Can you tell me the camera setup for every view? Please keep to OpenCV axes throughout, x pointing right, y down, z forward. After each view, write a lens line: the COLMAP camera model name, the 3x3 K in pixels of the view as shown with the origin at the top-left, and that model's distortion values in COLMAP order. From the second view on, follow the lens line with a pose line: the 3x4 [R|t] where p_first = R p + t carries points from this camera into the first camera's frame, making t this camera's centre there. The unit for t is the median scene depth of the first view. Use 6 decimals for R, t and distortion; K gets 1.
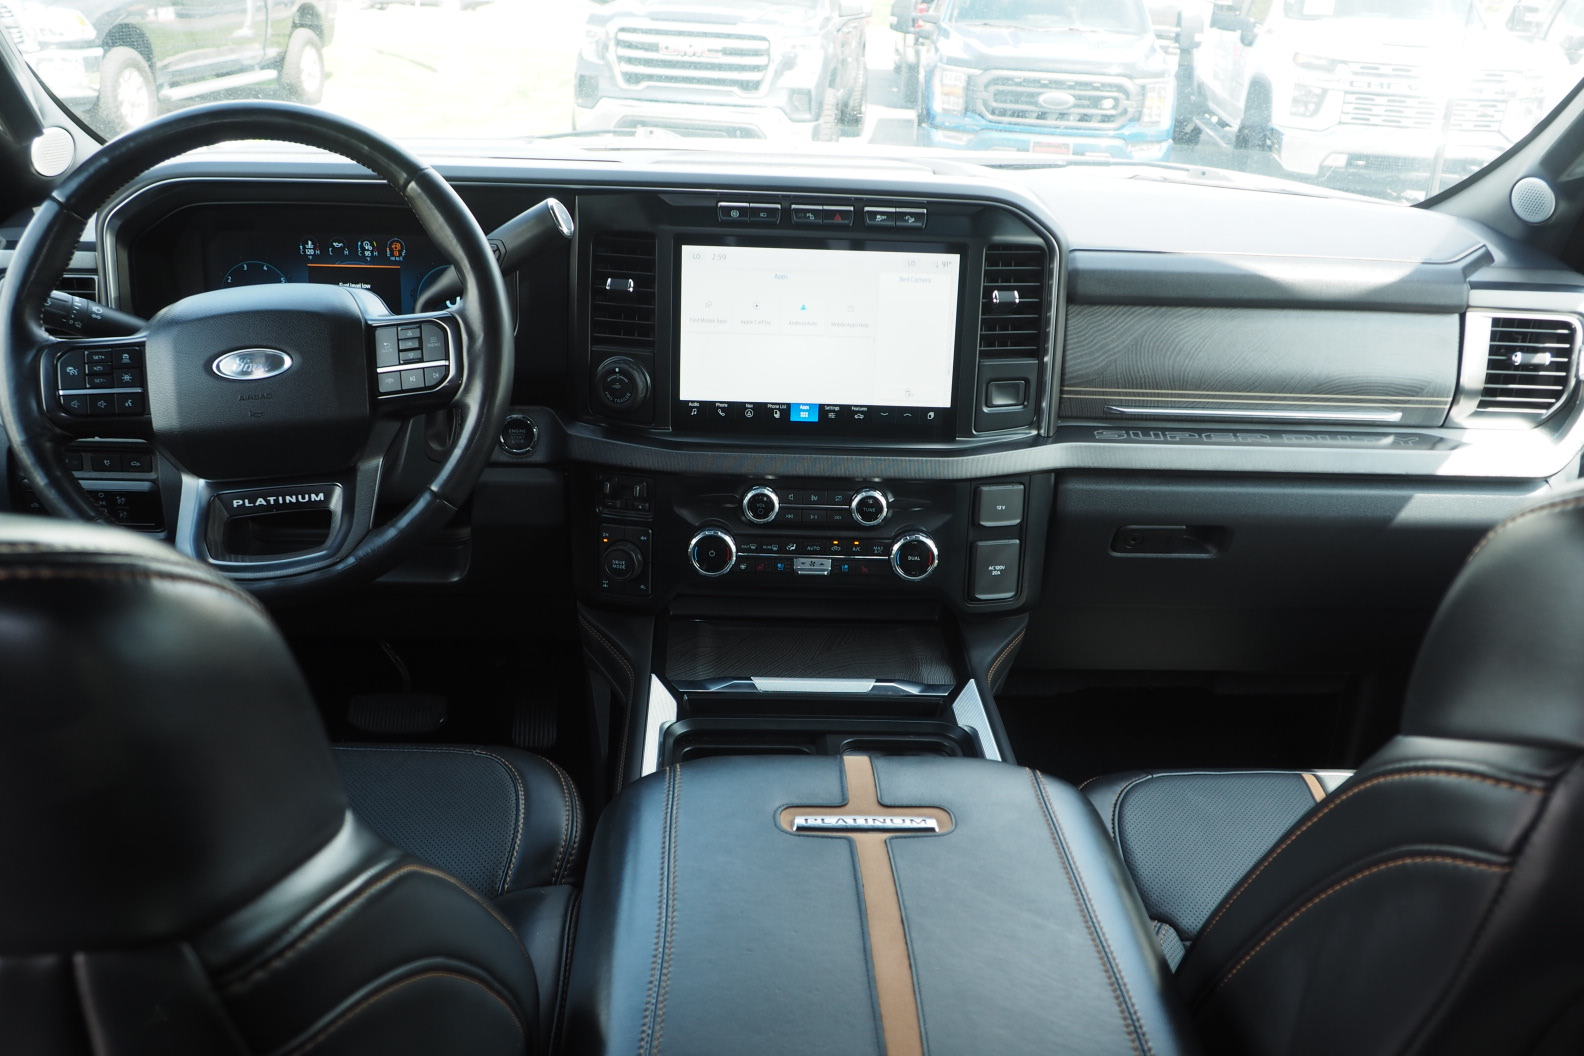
lens RADIAL K [[1368.5, 0, 800.0], [0, 1368.5, 522.9], [0, 0, 1]] dist [-0.022912, 0.015710]
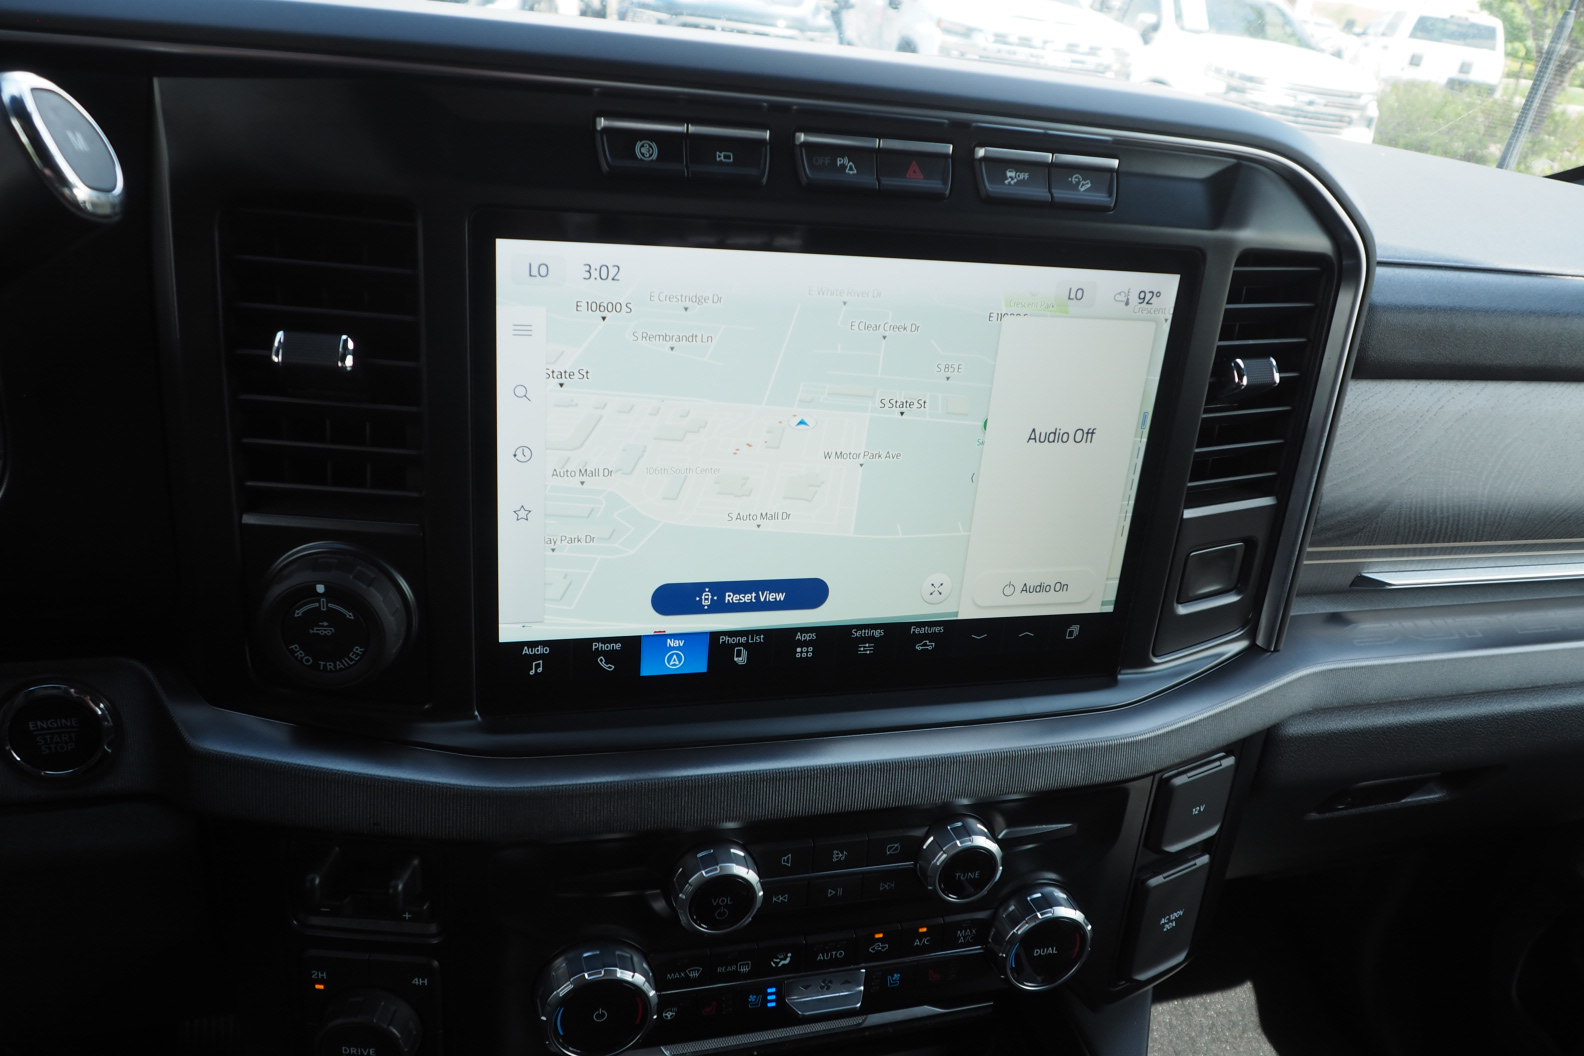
lens RADIAL K [[1138.7, 0, 790.0], [0, 1138.7, 544.9], [0, 0, 1]] dist [-0.039061, -0.005862]
pose [[0.970434, -0.041612, 0.237752, -0.082975], [0.014345, 0.993229, 0.115288, -0.153105], [-0.240940, -0.108468, 0.964460, 0.675007]]
